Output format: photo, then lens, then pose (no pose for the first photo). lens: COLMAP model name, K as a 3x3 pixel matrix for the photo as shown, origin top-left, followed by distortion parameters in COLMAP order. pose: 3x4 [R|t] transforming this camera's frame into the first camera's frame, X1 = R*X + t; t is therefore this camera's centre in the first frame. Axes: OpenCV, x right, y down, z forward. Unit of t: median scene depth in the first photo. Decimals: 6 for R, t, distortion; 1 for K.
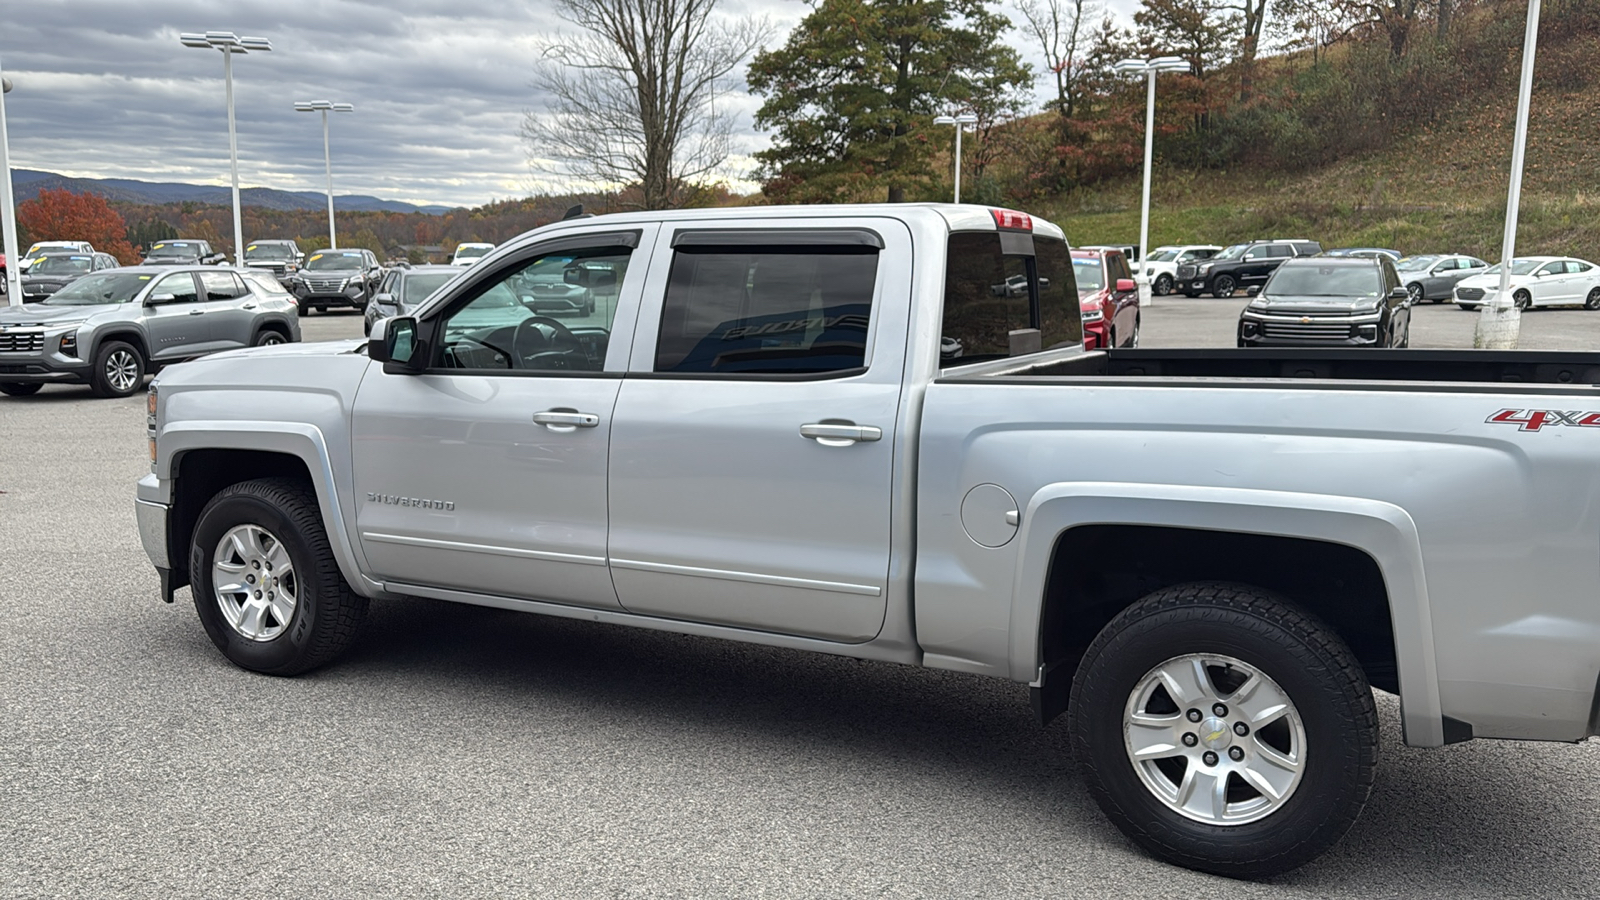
lens RADIAL K [[1284.1, 0, 790.1], [0, 1284.1, 449.1], [0, 0, 1]] dist [0.107625, -0.171078]
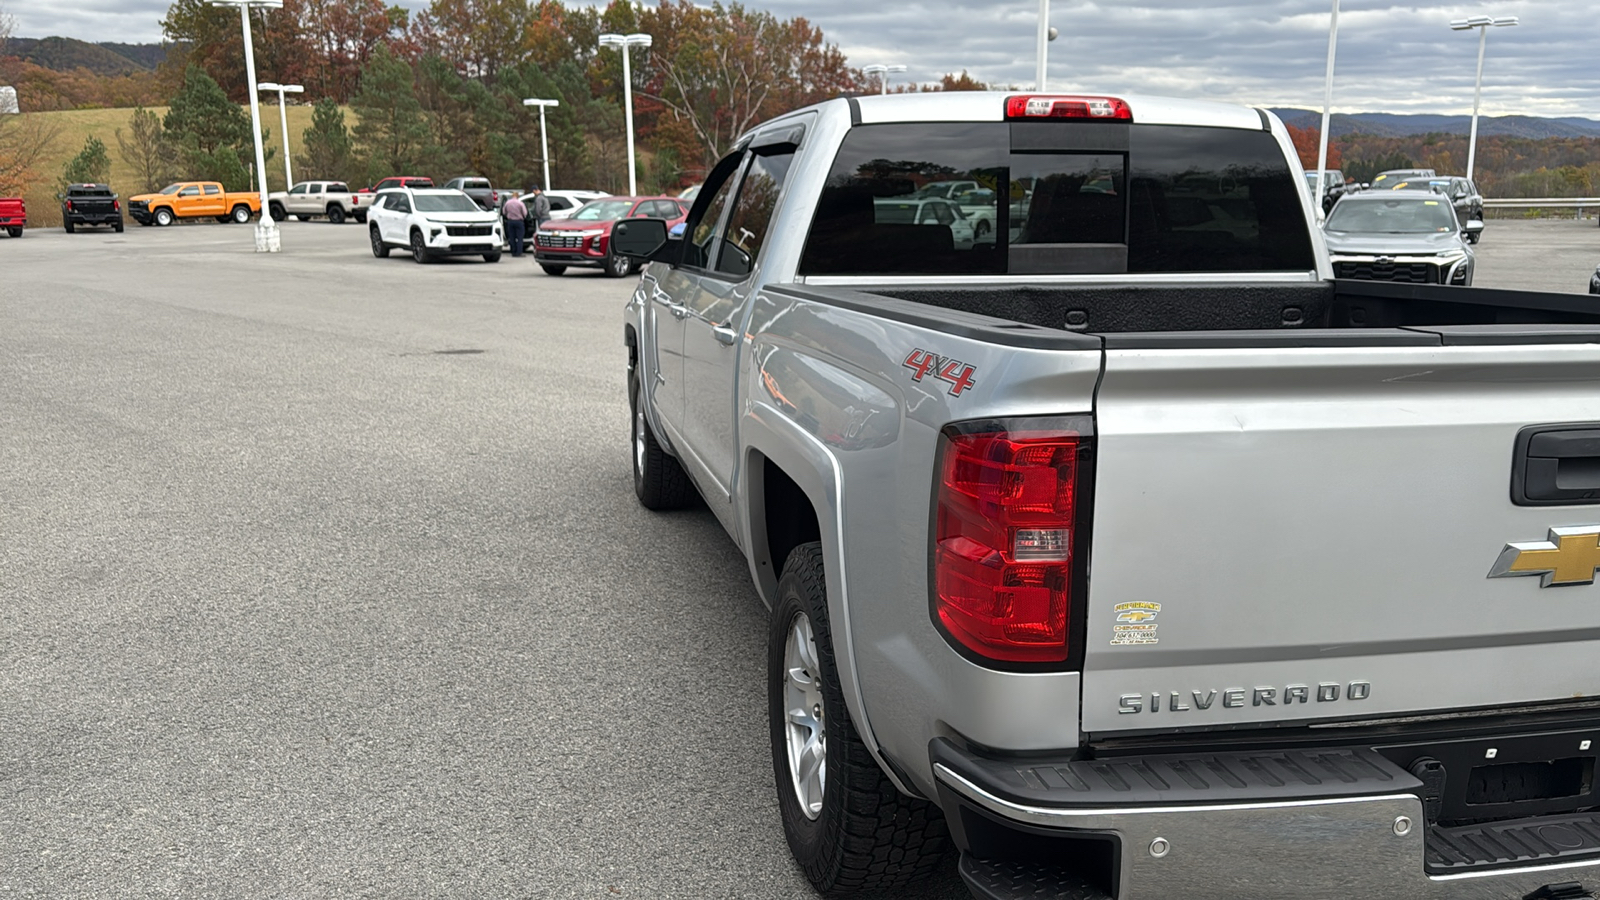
lens RADIAL K [[1284.1, 0, 809.9], [0, 1284.1, 461.2], [0, 0, 1]] dist [0.107625, -0.171078]
pose [[0.650145, 0.155792, -0.743667, 0.646627], [-0.111864, 0.987714, 0.109121, -0.024266], [0.751530, 0.012245, 0.659585, 0.304029]]
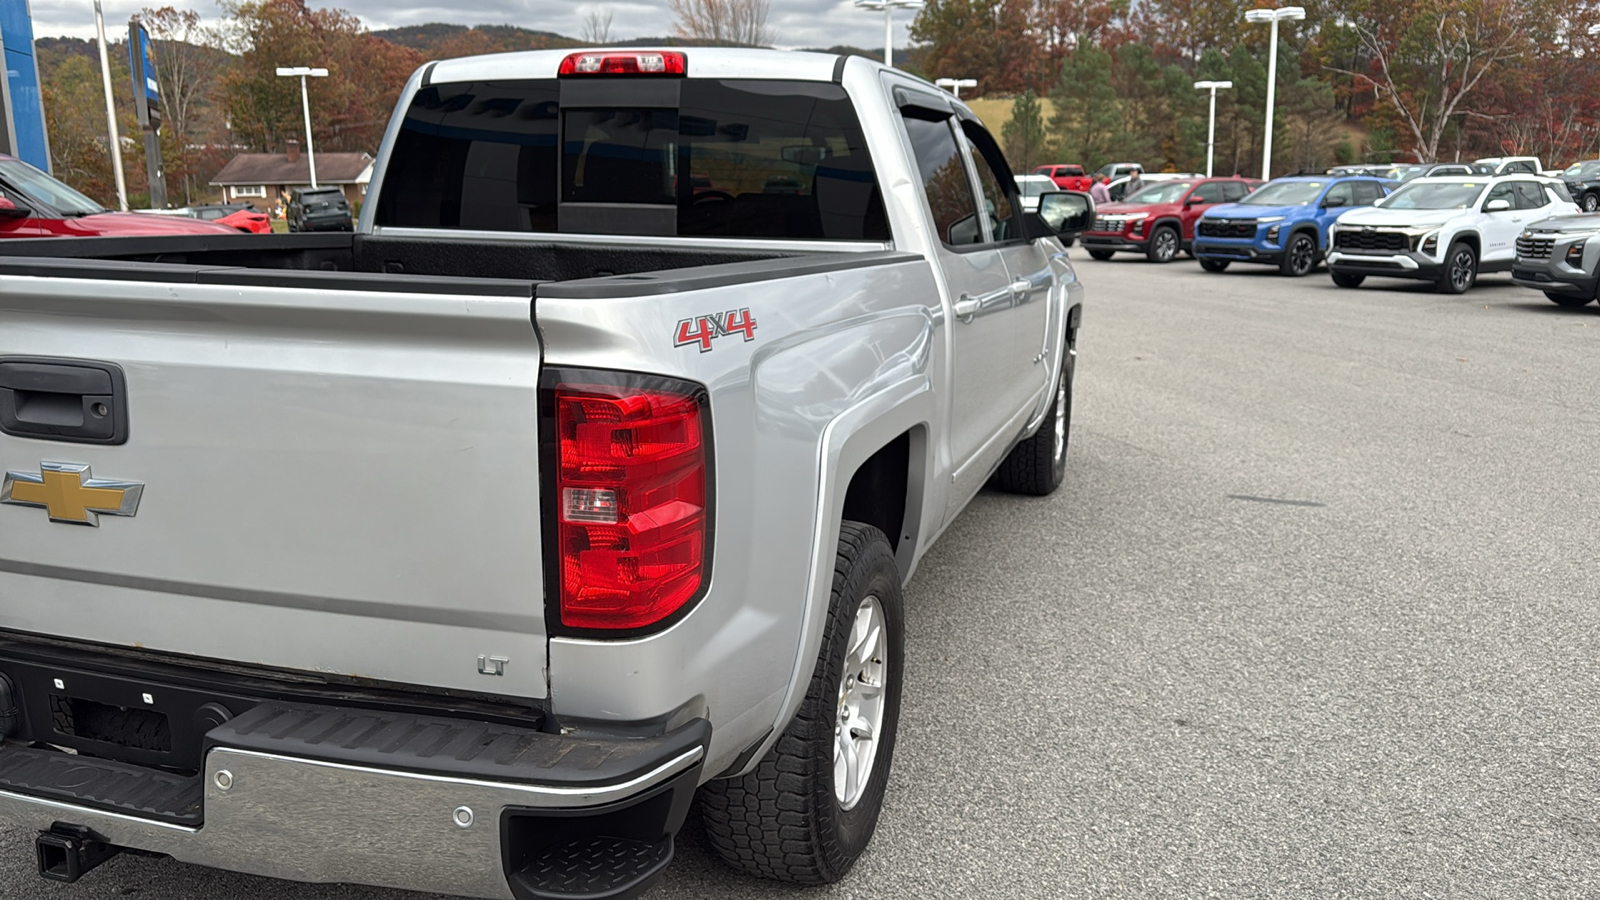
lens RADIAL K [[1284.1, 0, 804.1], [0, 1284.1, 465.3], [0, 0, 1]] dist [0.107625, -0.171078]
pose [[0.179187, 0.212992, -0.960482, 0.923973], [-0.144134, 0.971433, 0.188531, -0.093103], [0.973200, 0.104656, 0.204767, 0.879657]]
